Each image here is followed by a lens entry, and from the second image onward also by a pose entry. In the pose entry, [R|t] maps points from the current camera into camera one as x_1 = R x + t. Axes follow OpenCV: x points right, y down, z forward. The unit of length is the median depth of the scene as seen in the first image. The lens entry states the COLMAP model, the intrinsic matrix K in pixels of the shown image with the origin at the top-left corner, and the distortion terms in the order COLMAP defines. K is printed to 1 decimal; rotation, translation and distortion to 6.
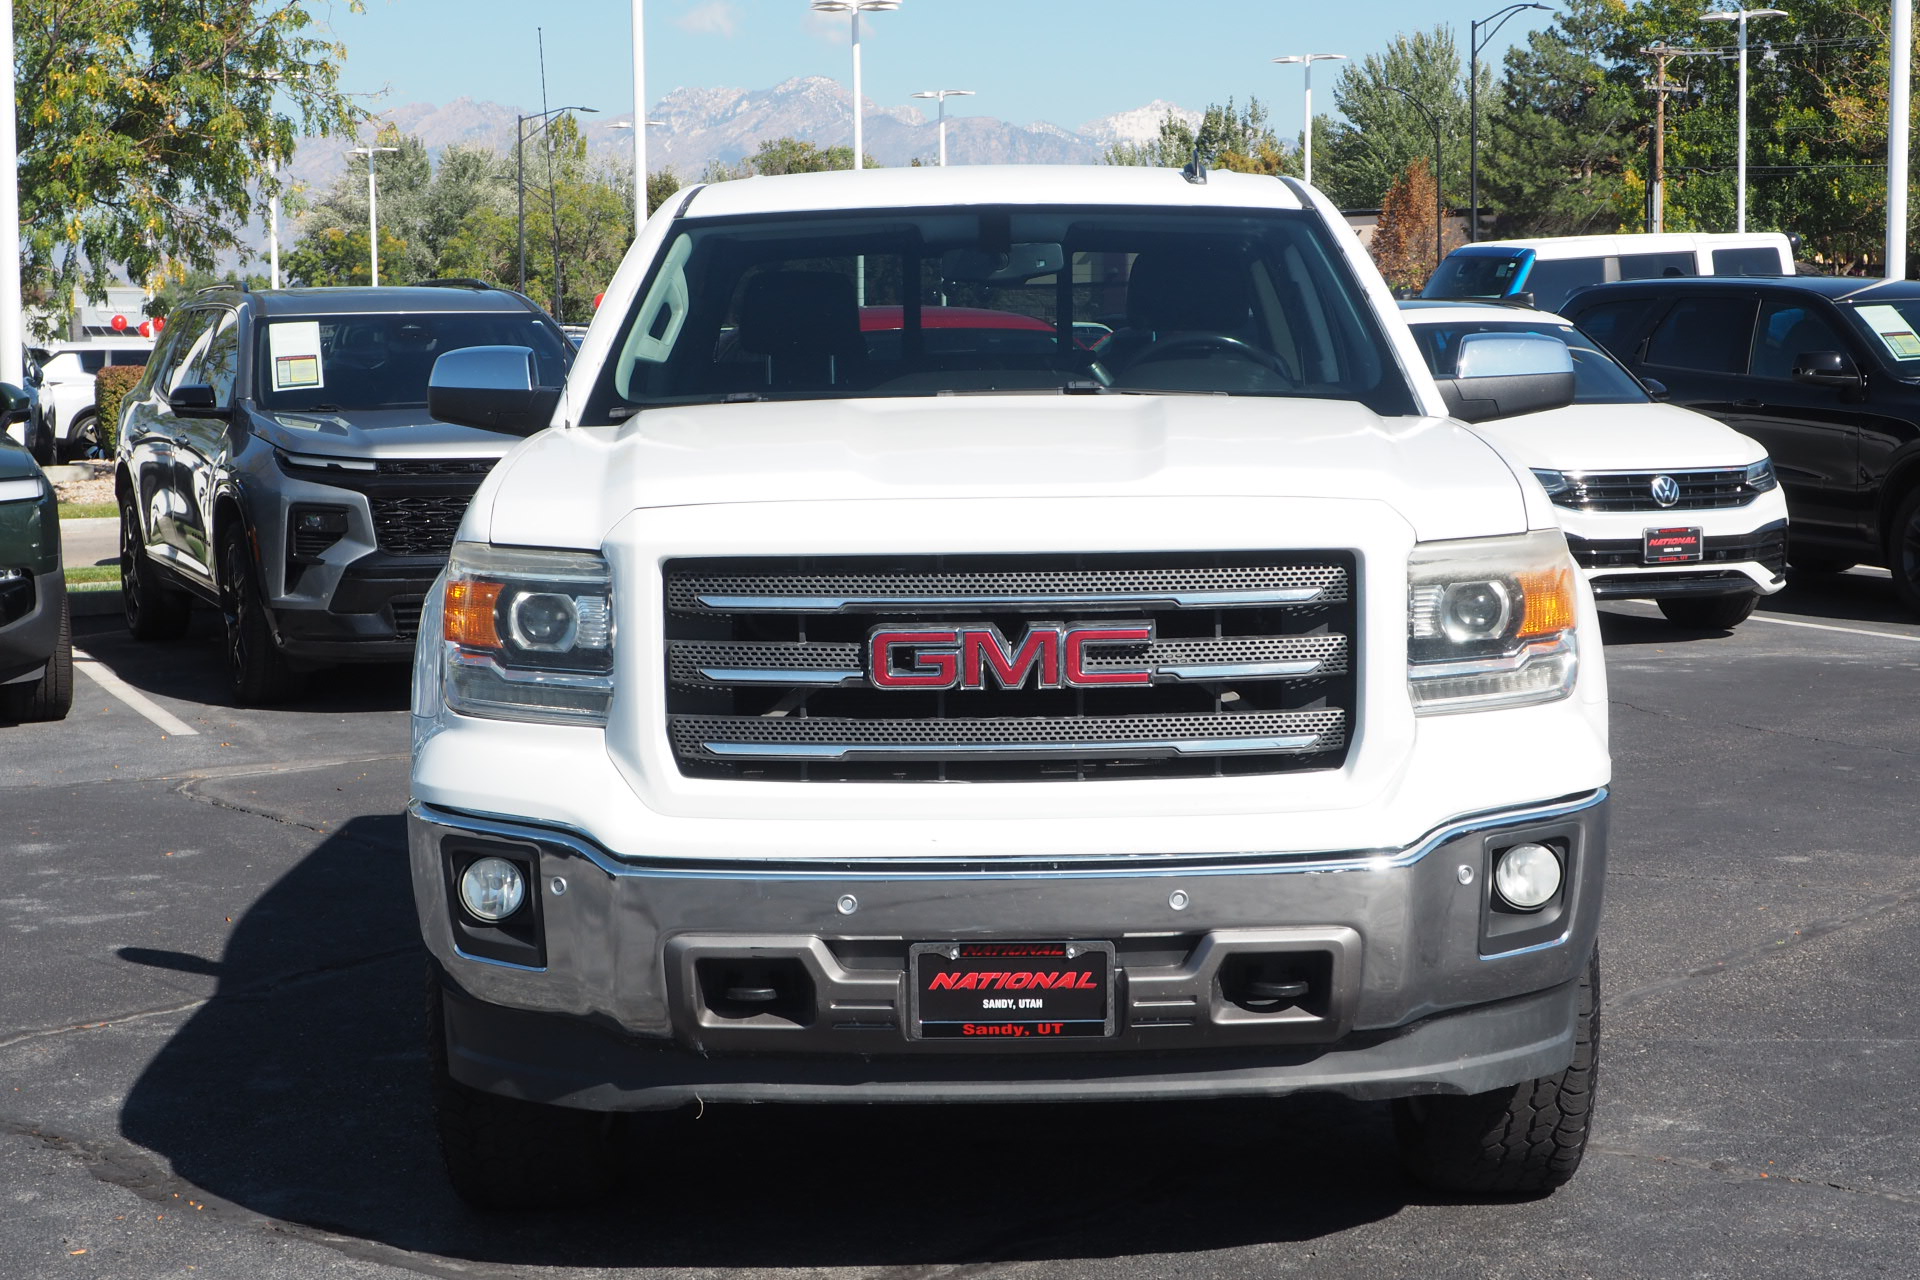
lens RADIAL K [[3099.2, 0, 962.1], [0, 3099.2, 642.6], [0, 0, 1]] dist [-0.034148, 0.000000]
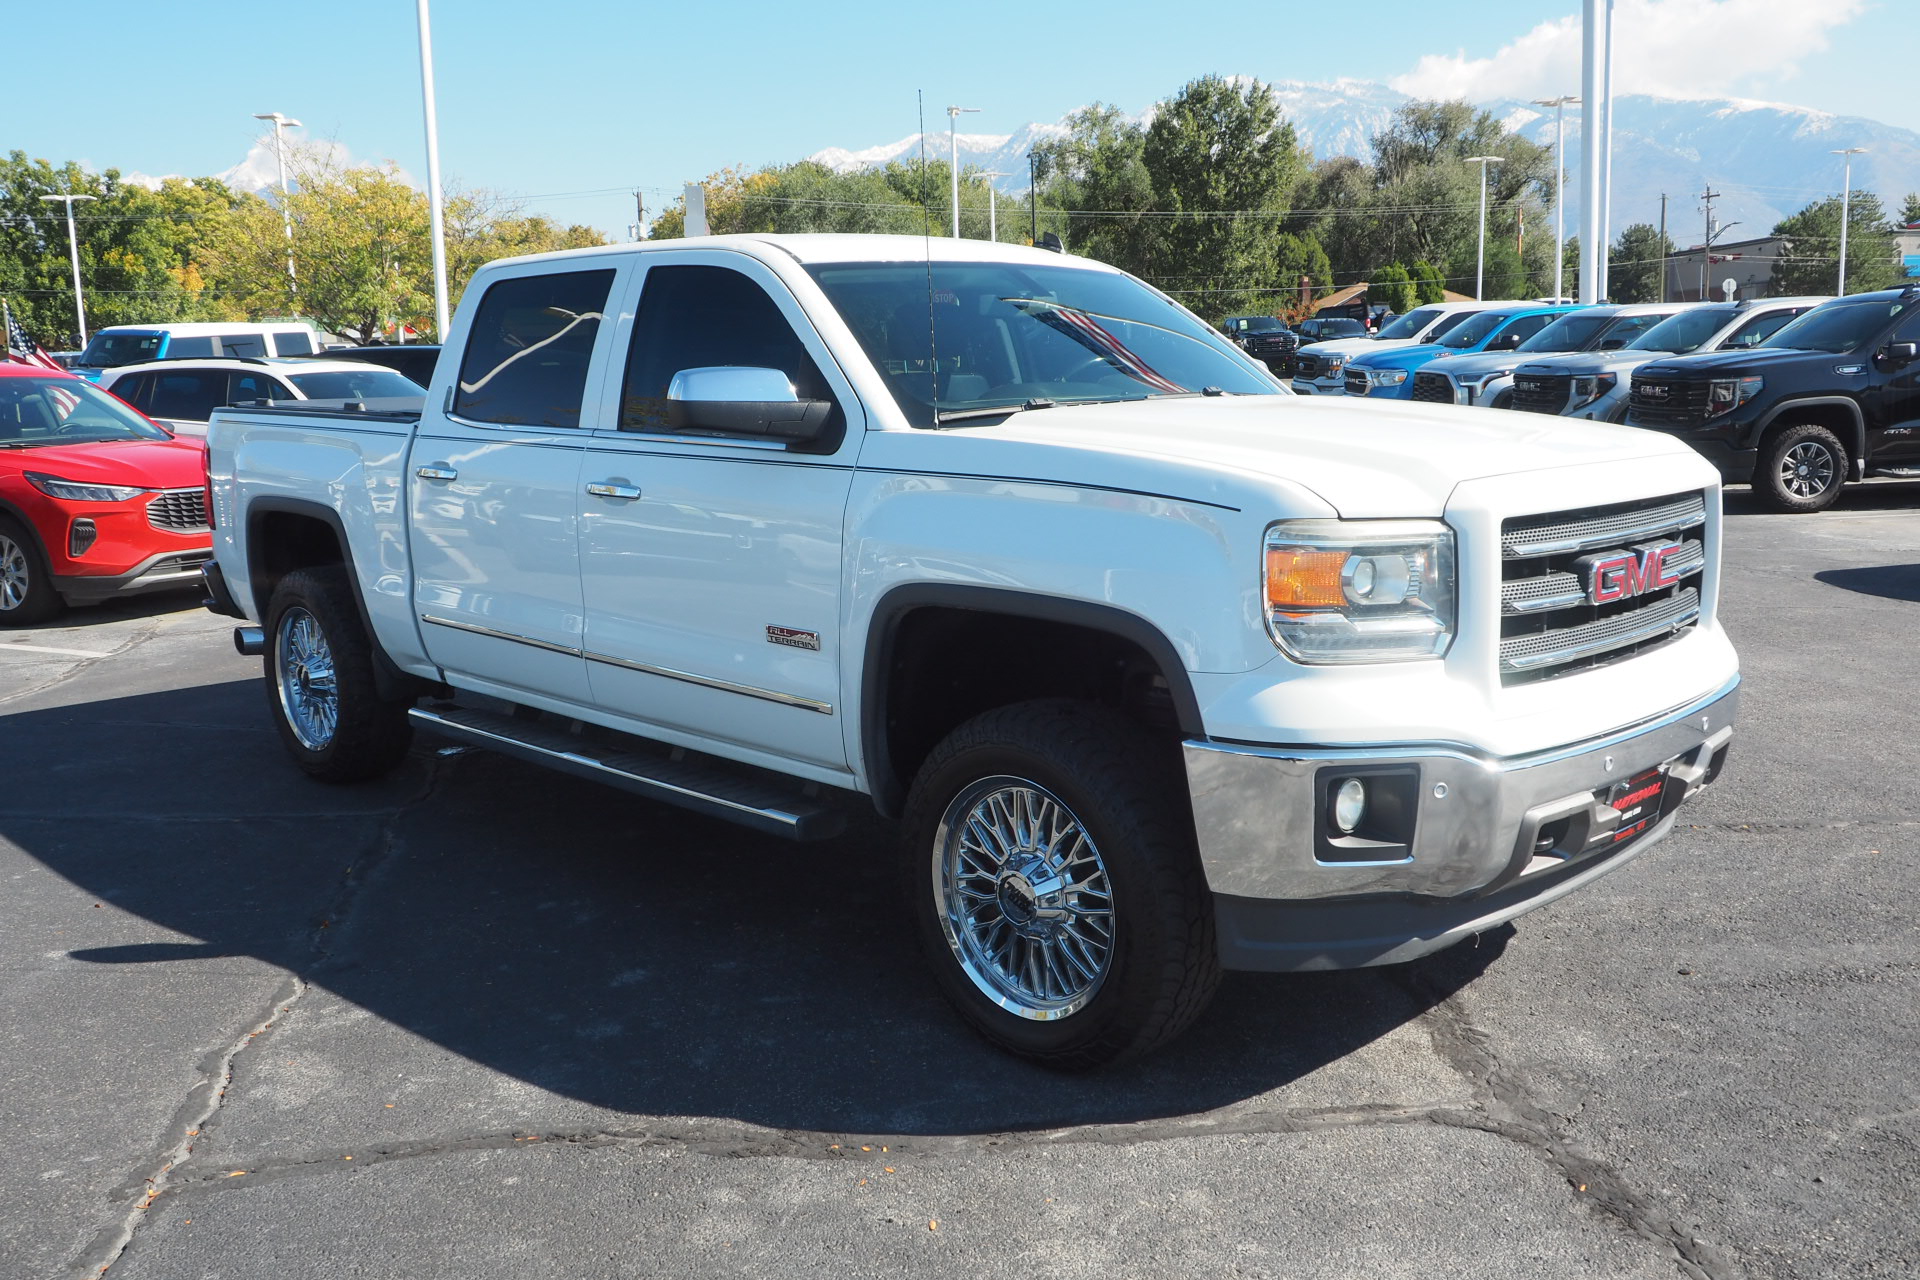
lens RADIAL K [[1610.3, 0, 964.7], [0, 1610.3, 636.8], [0, 0, 1]] dist [-0.014724, 0.001902]
pose [[0.712313, -0.114392, 0.692477, -0.608955], [0.076508, 0.993405, 0.085404, -0.044847], [-0.697680, -0.007855, 0.716367, 0.582034]]
